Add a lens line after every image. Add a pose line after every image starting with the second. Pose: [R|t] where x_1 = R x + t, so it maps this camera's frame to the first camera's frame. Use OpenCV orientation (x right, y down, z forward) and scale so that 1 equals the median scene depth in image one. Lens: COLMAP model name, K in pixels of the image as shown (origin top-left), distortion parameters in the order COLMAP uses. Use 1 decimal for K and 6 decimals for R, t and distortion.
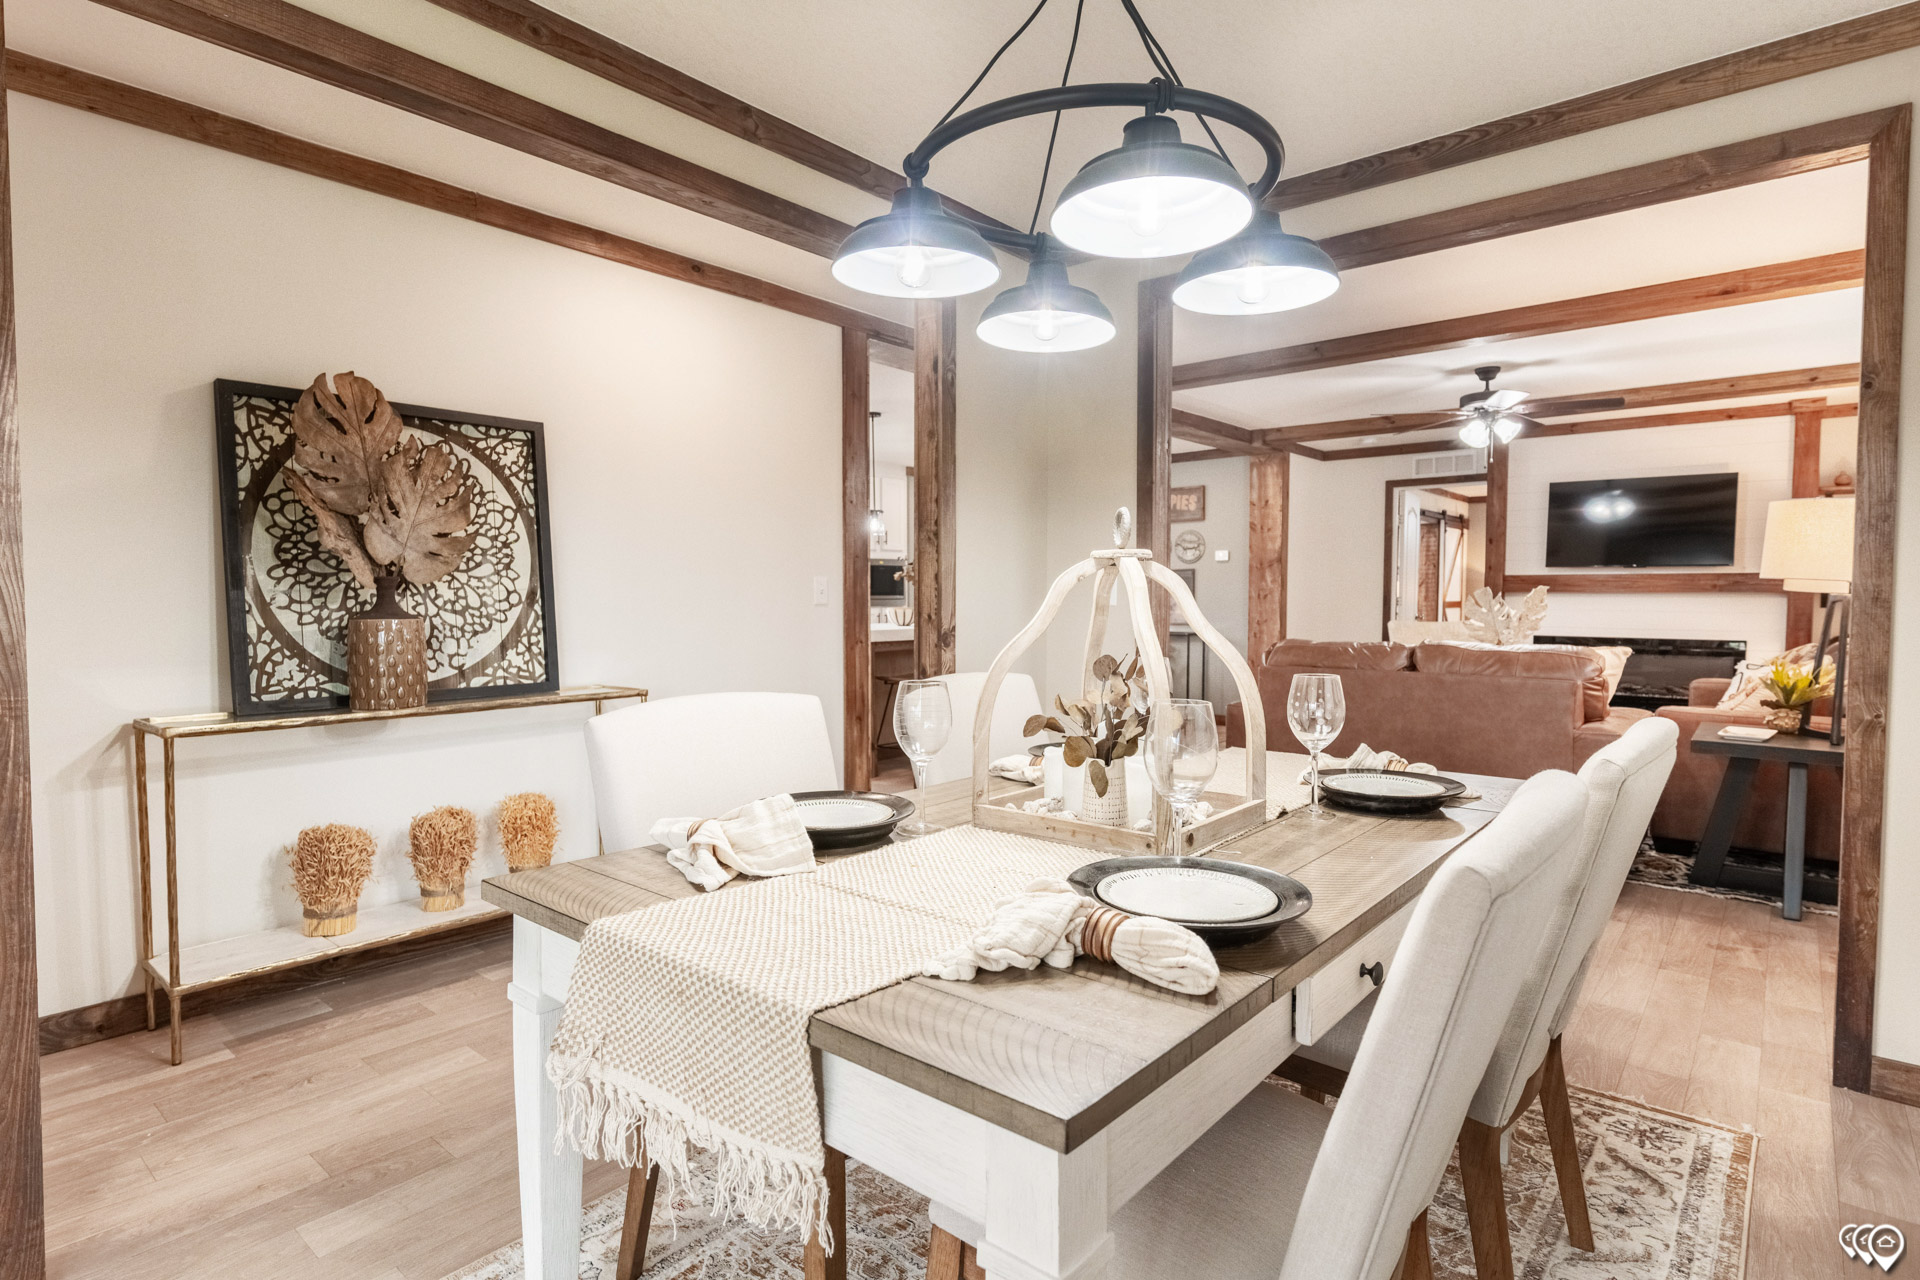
lens RADIAL K [[973.3, 0, 960.0], [0, 973.3, 640.0], [0, 0, 1]] dist [-0.002182, -0.000291]
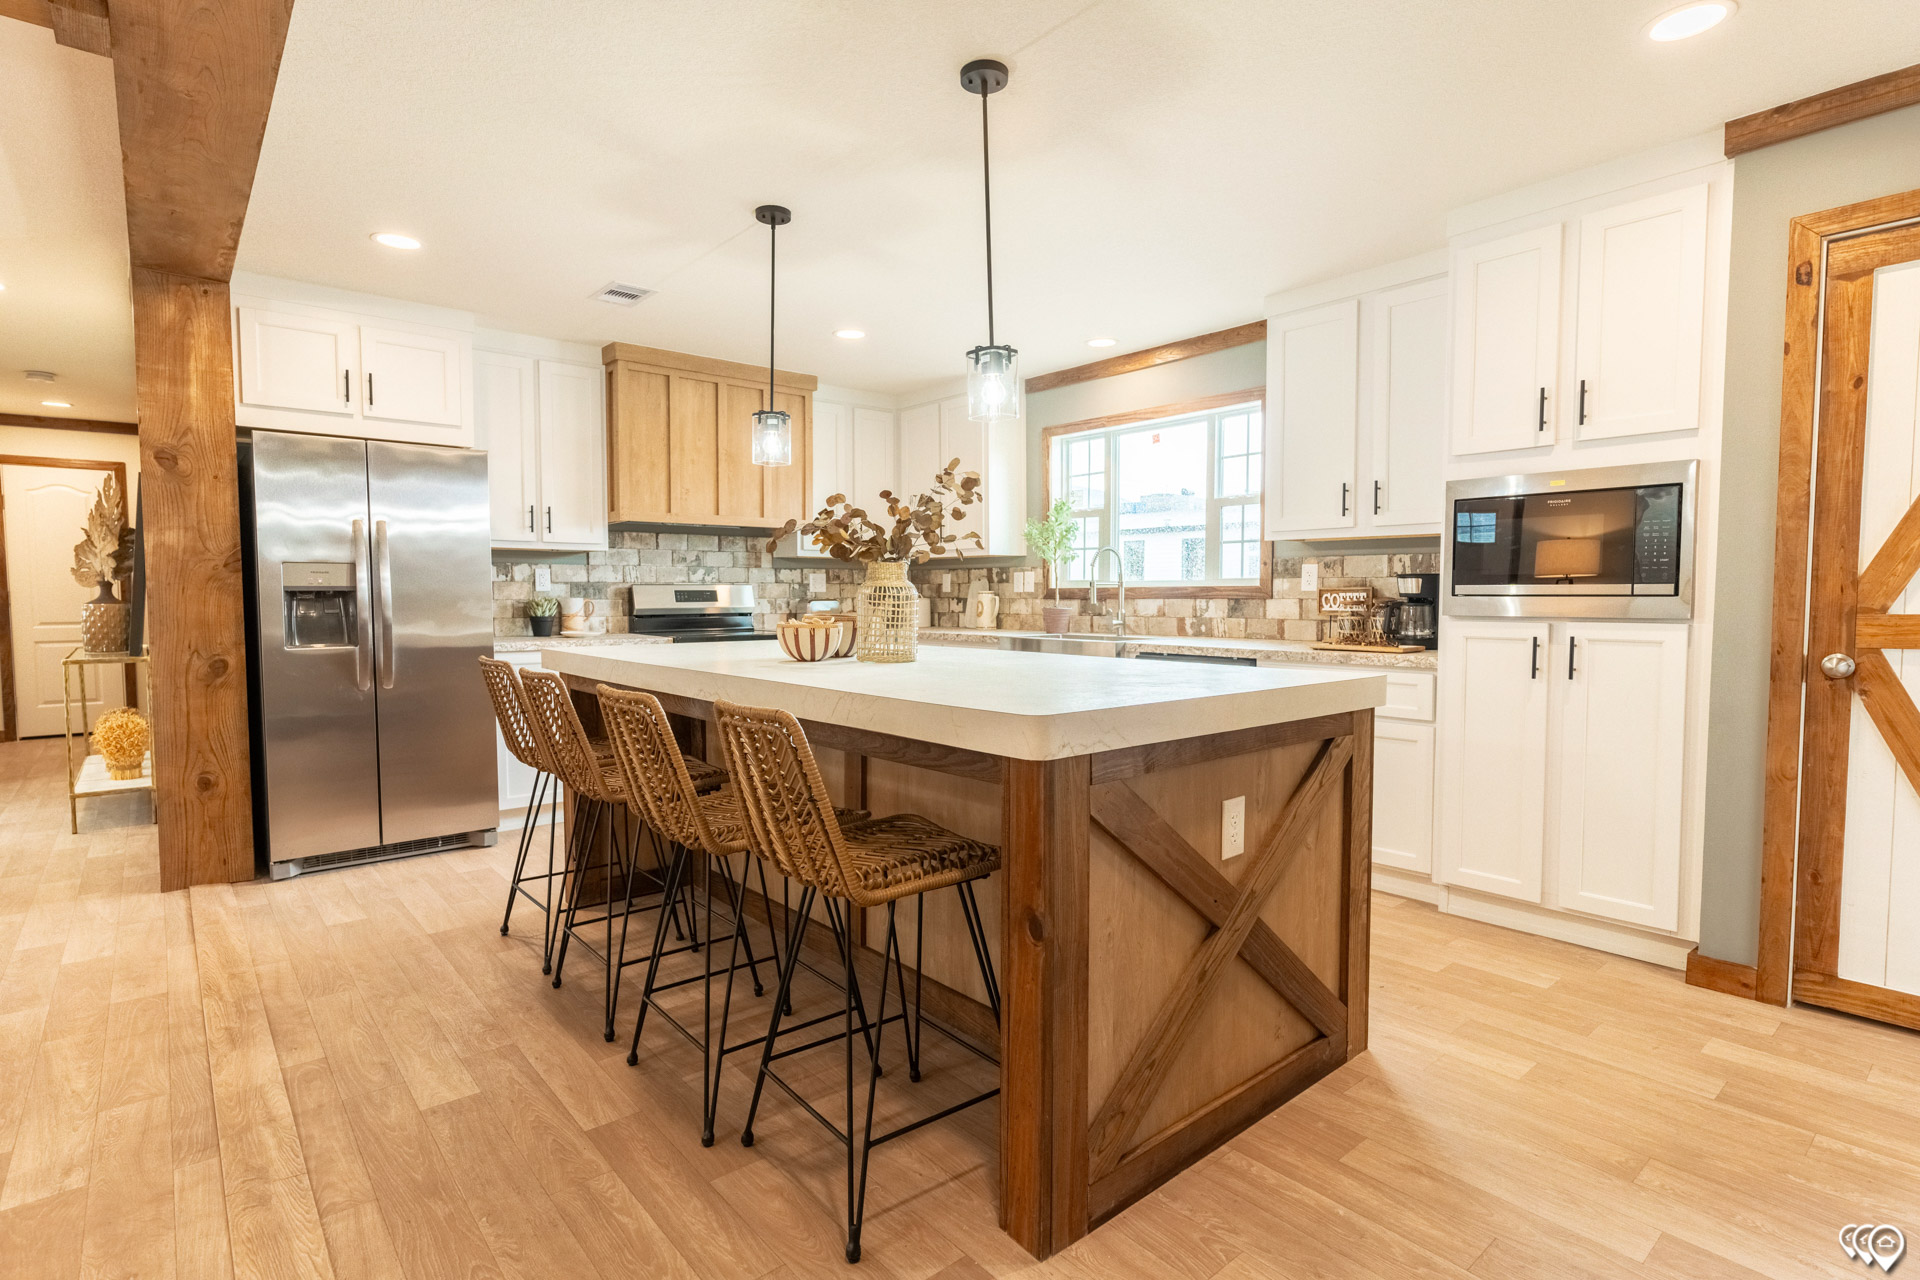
lens RADIAL K [[928.0, 0, 959.4], [0, 928.0, 648.9], [0, 0, 1]] dist [-0.000618, 0.000100]
pose [[-0.159123, 0.062812, -0.985259, 0.298084], [-0.041722, 0.996655, 0.070277, -0.042765], [0.986377, 0.052289, -0.155970, 0.947019]]
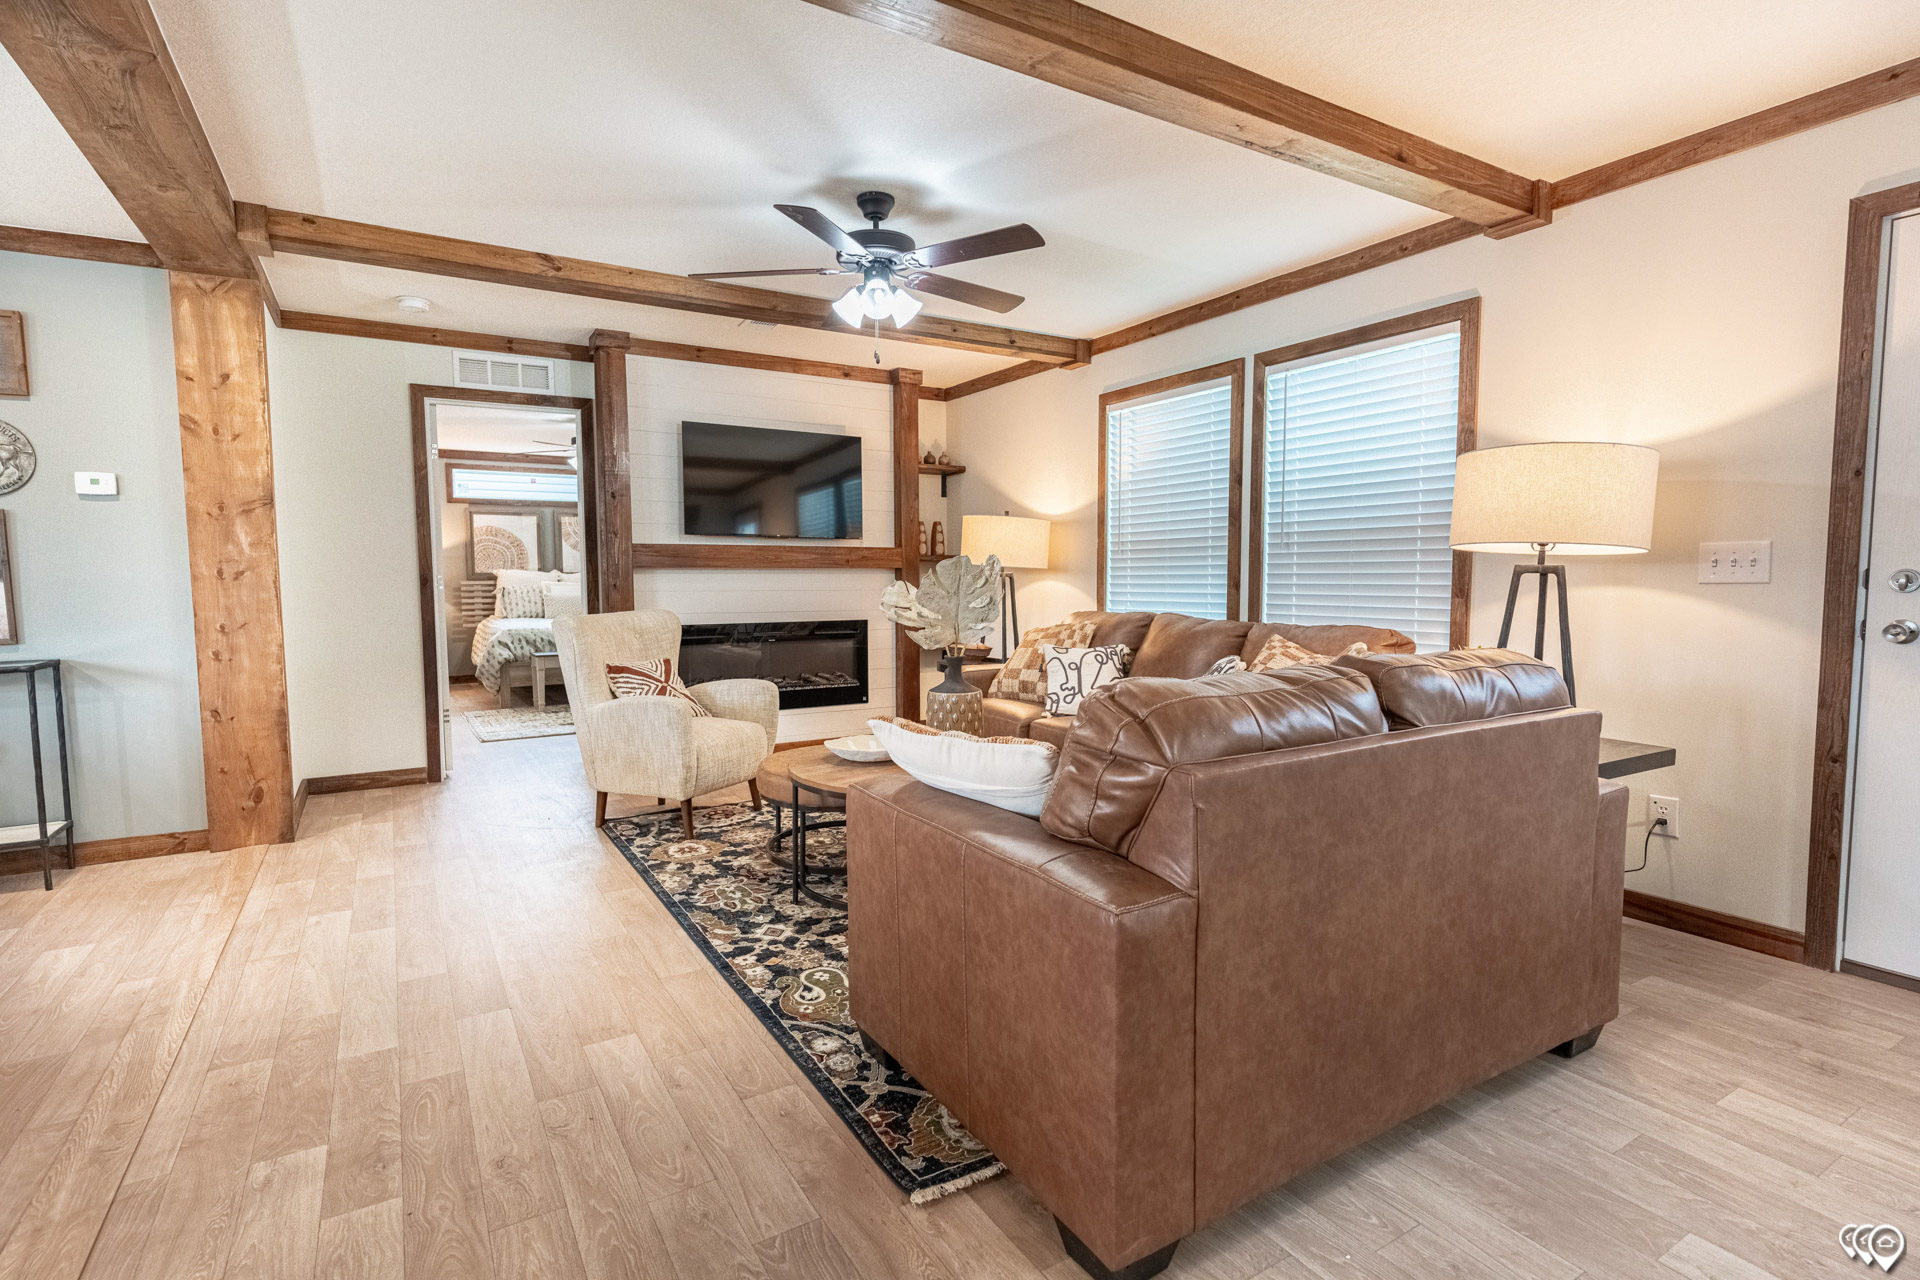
lens RADIAL K [[928.0, 0, 959.4], [0, 928.0, 648.9], [0, 0, 1]] dist [-0.000618, 0.000100]
pose [[0.324738, -0.078242, 0.942562, -0.008227], [0.047712, 0.996659, 0.066294, -0.021641], [-0.944600, 0.023443, 0.327386, 0.510873]]
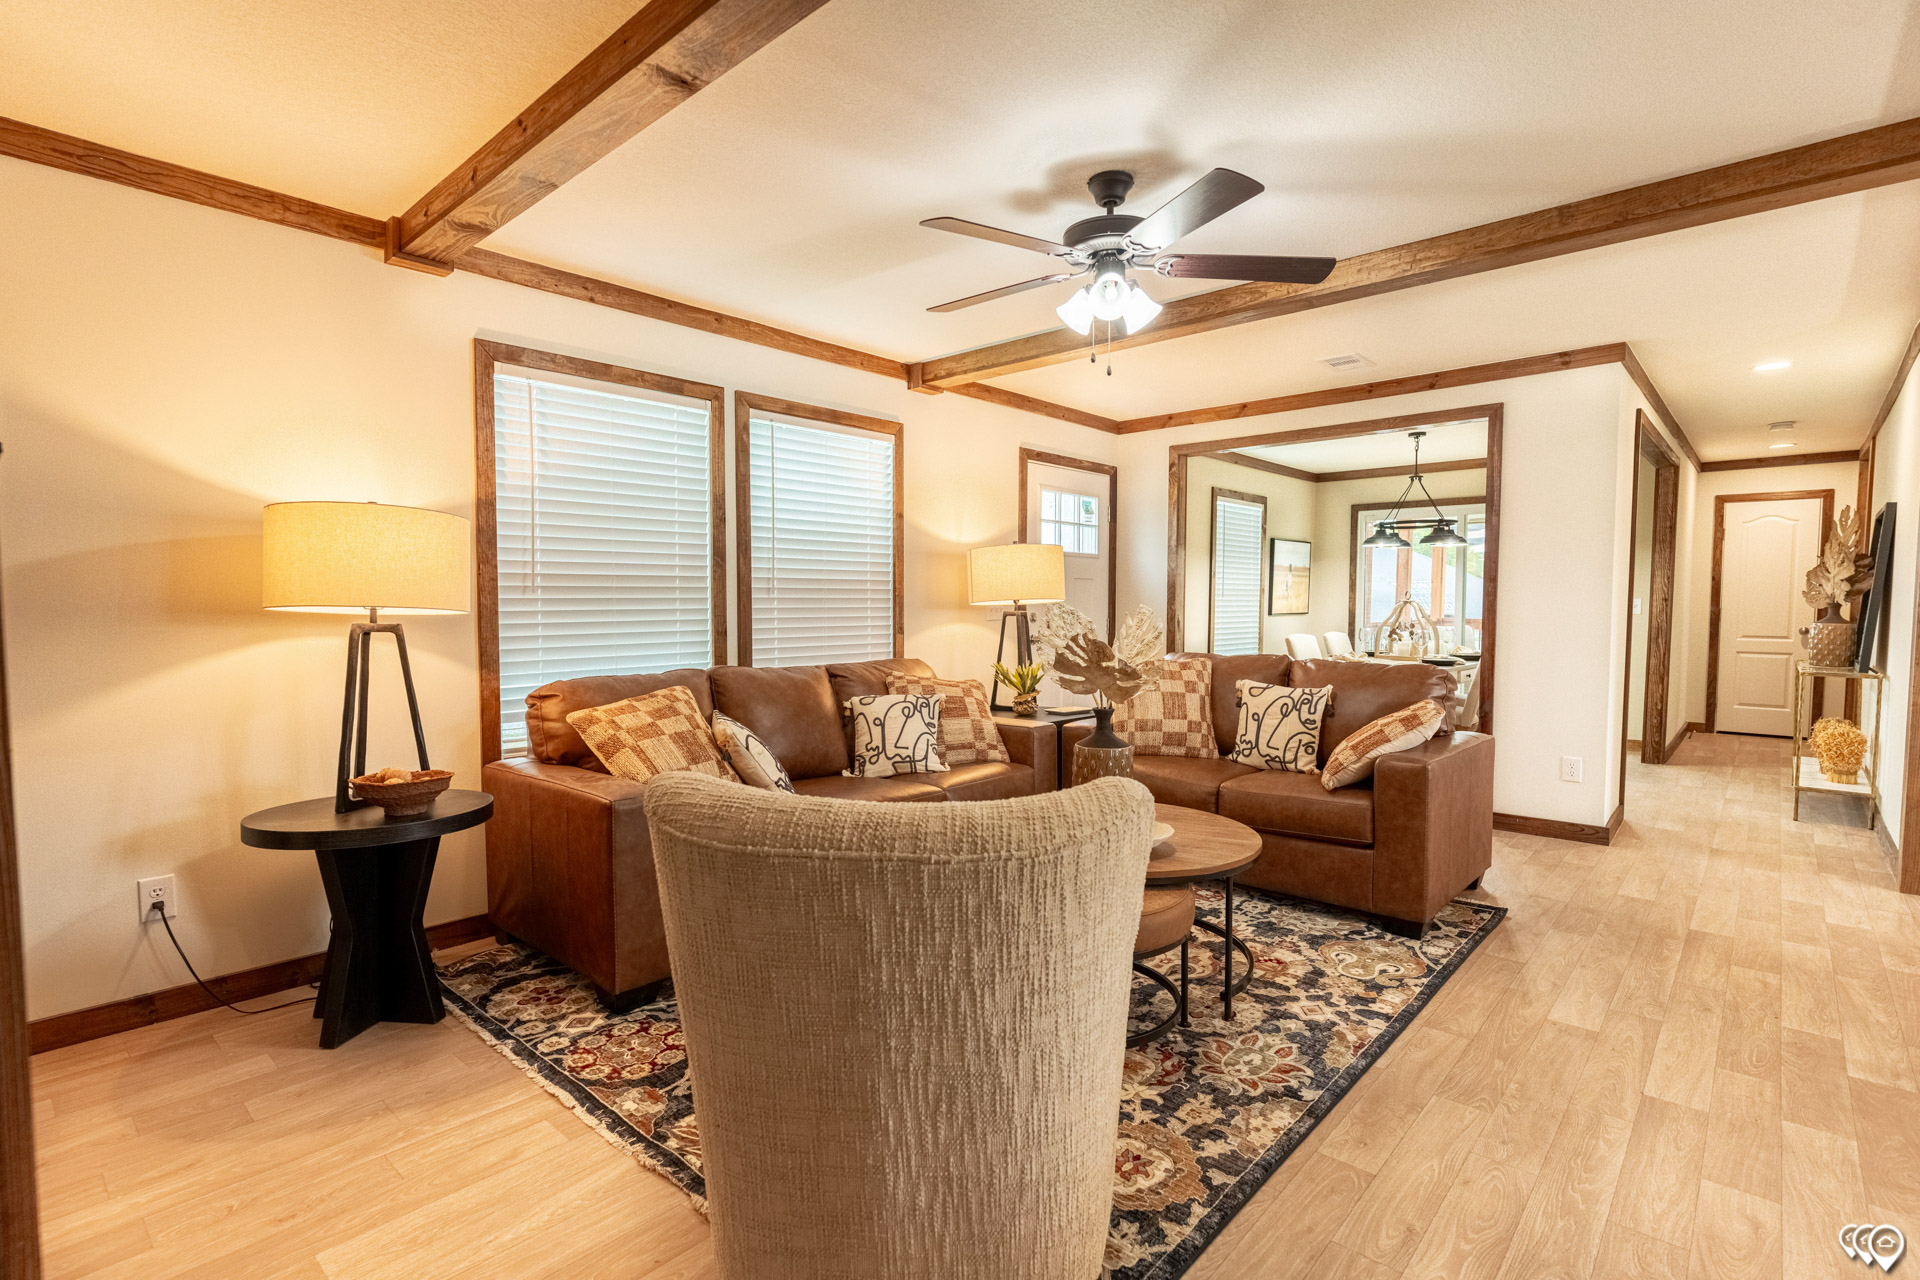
lens RADIAL K [[904.4, 0, 959.0], [0, 904.4, 645.2], [0, 0, 1]] dist [-0.003228, -0.000114]
pose [[-0.998923, -0.004532, 0.046185, 0.381029], [-0.000307, 0.995844, 0.091073, -0.049033], [-0.046406, 0.090961, -0.994773, 0.978831]]
